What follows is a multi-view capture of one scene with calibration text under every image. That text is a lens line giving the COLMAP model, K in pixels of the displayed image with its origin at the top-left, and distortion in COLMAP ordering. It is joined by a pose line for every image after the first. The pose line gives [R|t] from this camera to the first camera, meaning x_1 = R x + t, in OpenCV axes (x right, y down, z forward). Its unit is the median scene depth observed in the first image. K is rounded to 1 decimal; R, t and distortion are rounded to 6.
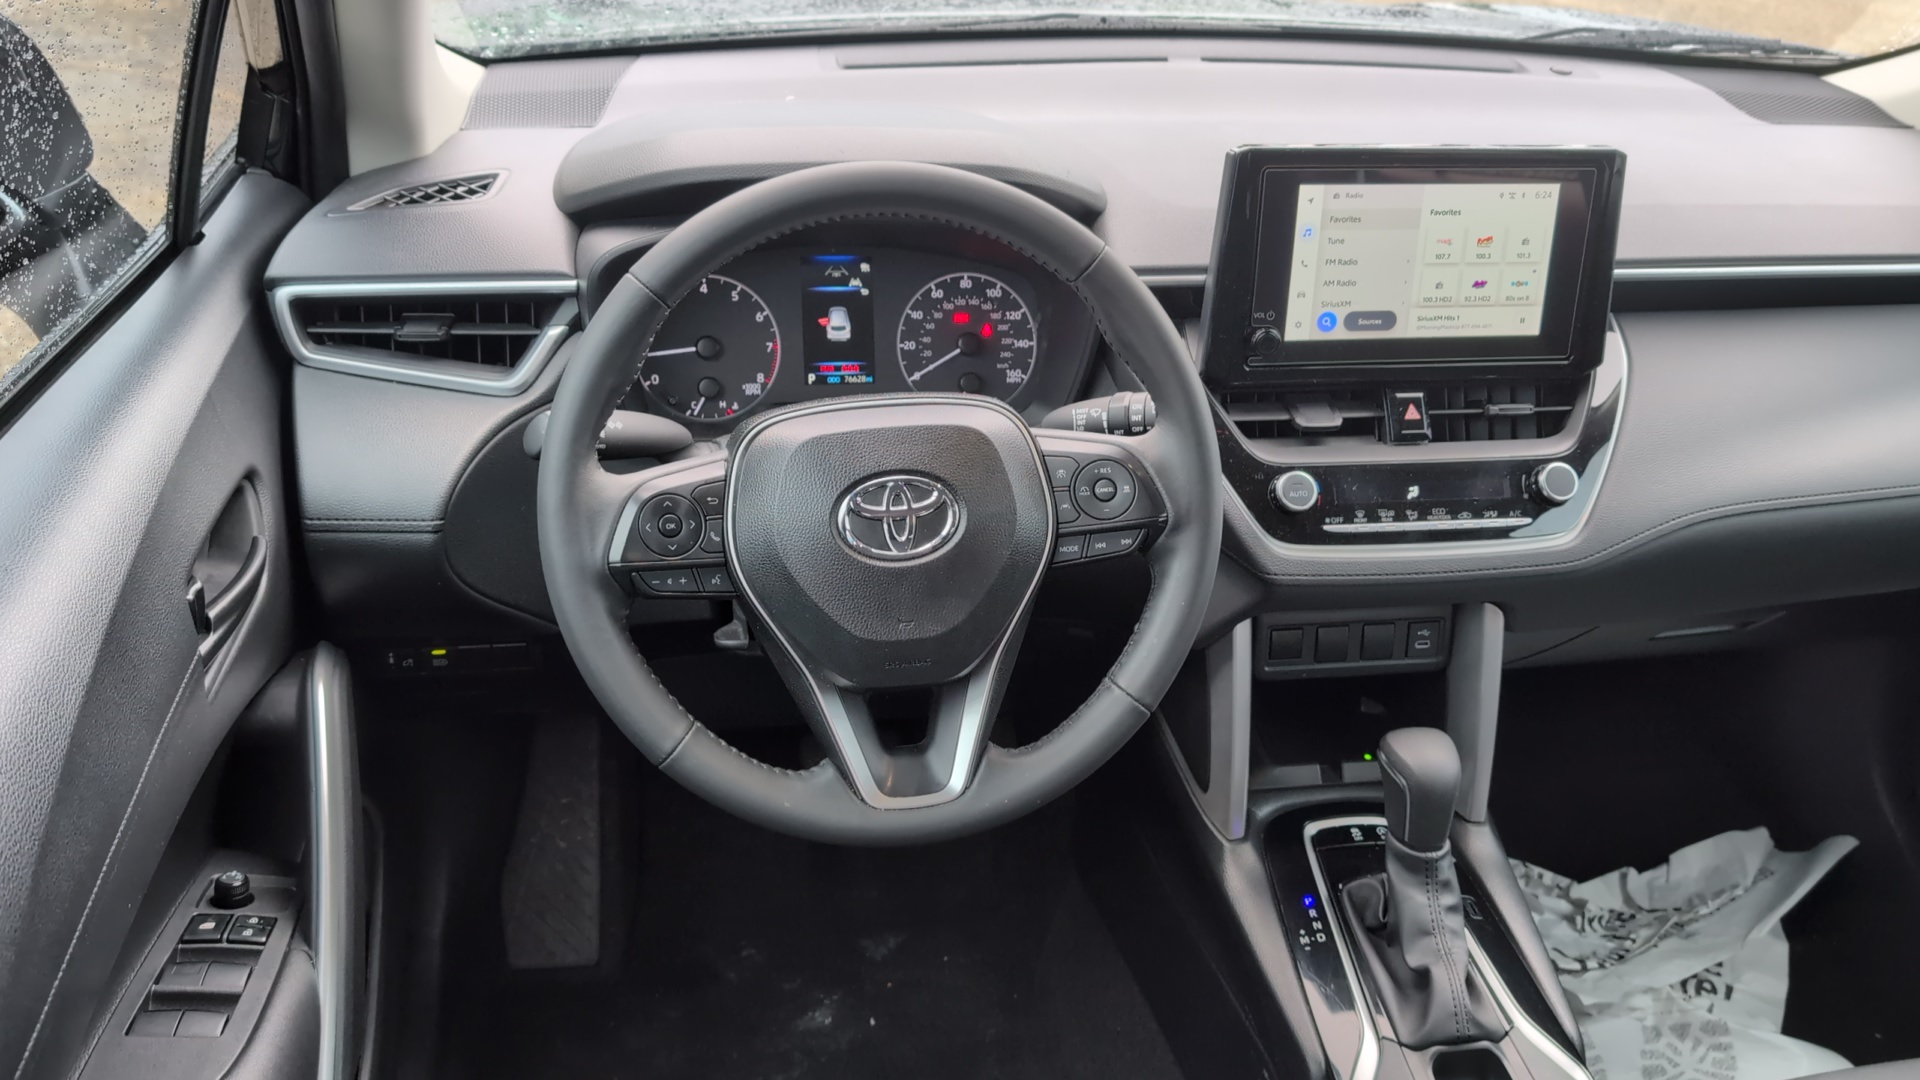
lens RADIAL K [[1373.0, 0, 960.0], [0, 1373.0, 540.0], [0, 0, 1]] dist [0.008125, 0.000755]
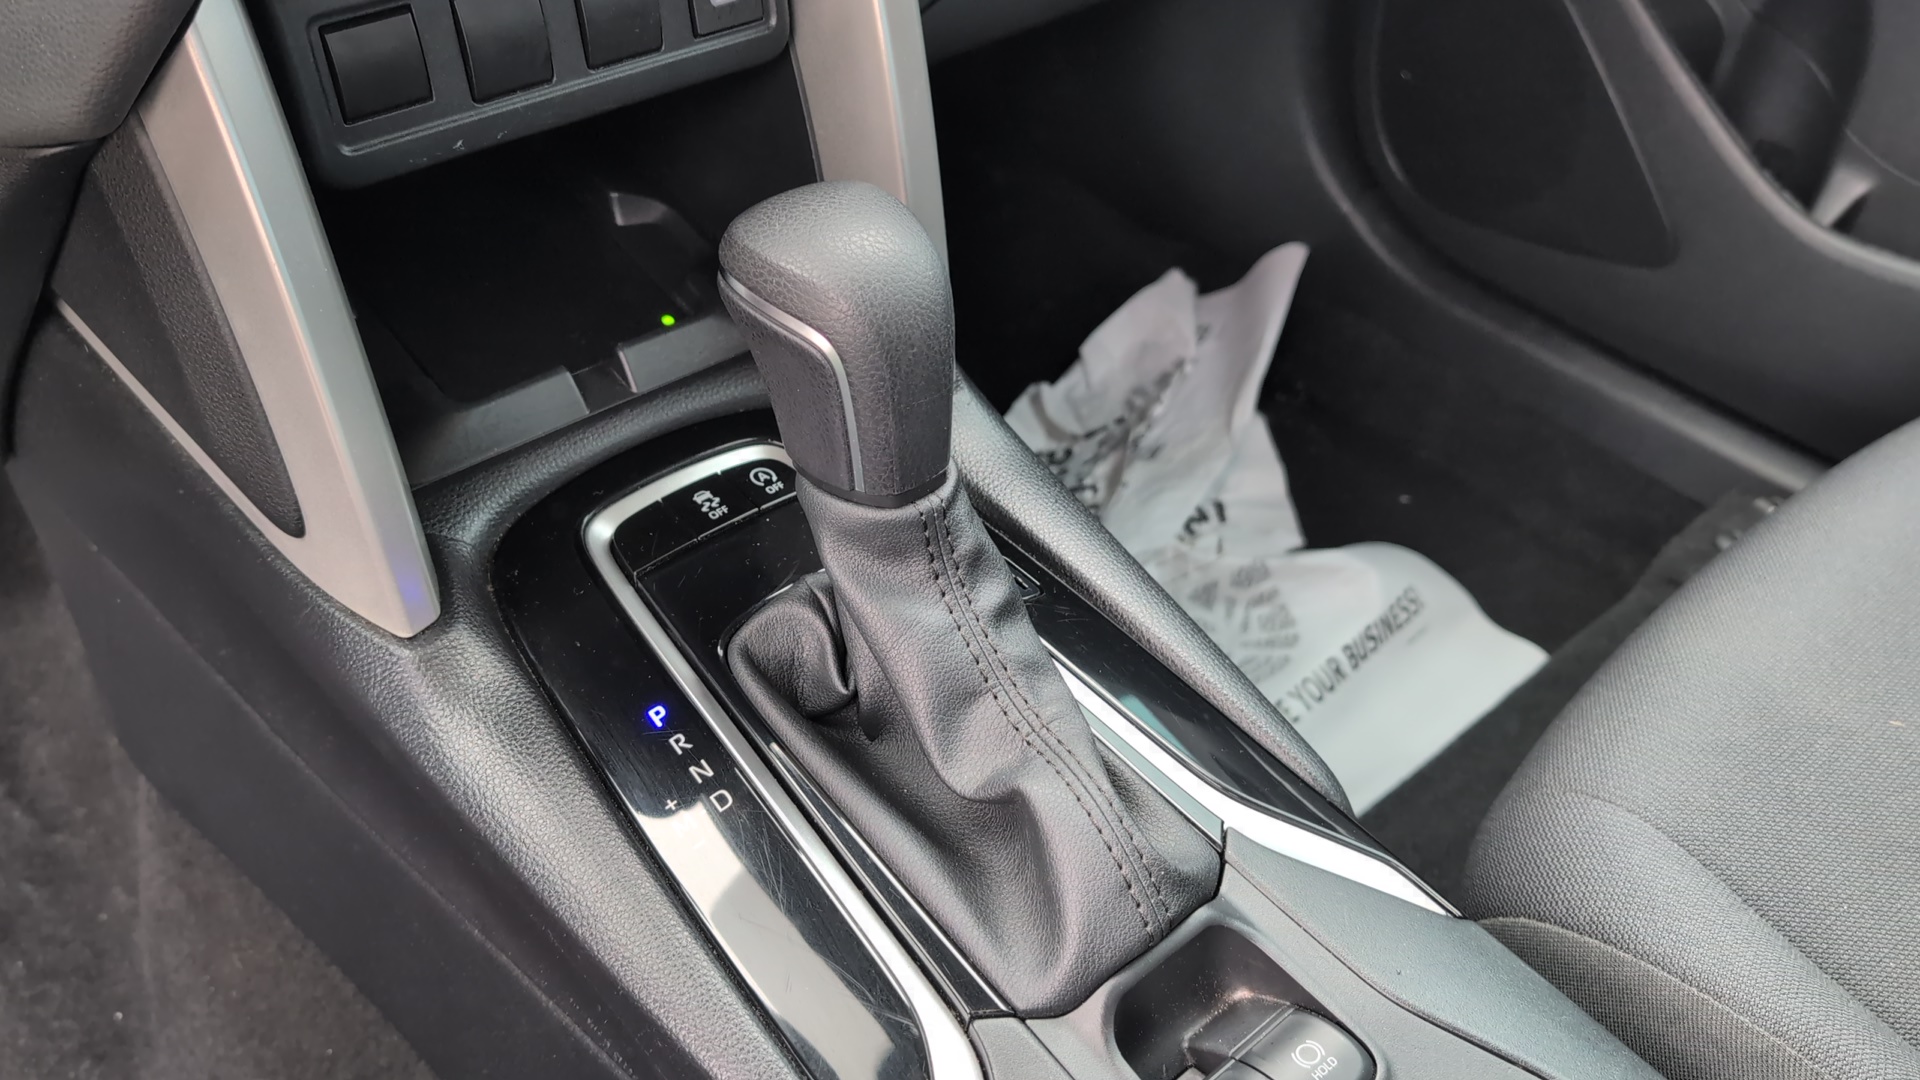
lens RADIAL K [[1373.0, 0, 960.0], [0, 1373.0, 540.0], [0, 0, 1]] dist [0.008125, 0.000755]
pose [[0.808137, -0.357709, 0.467930, 0.158050], [0.214059, 0.918504, 0.332460, 0.106748], [-0.548720, -0.168509, 0.818848, 0.641299]]
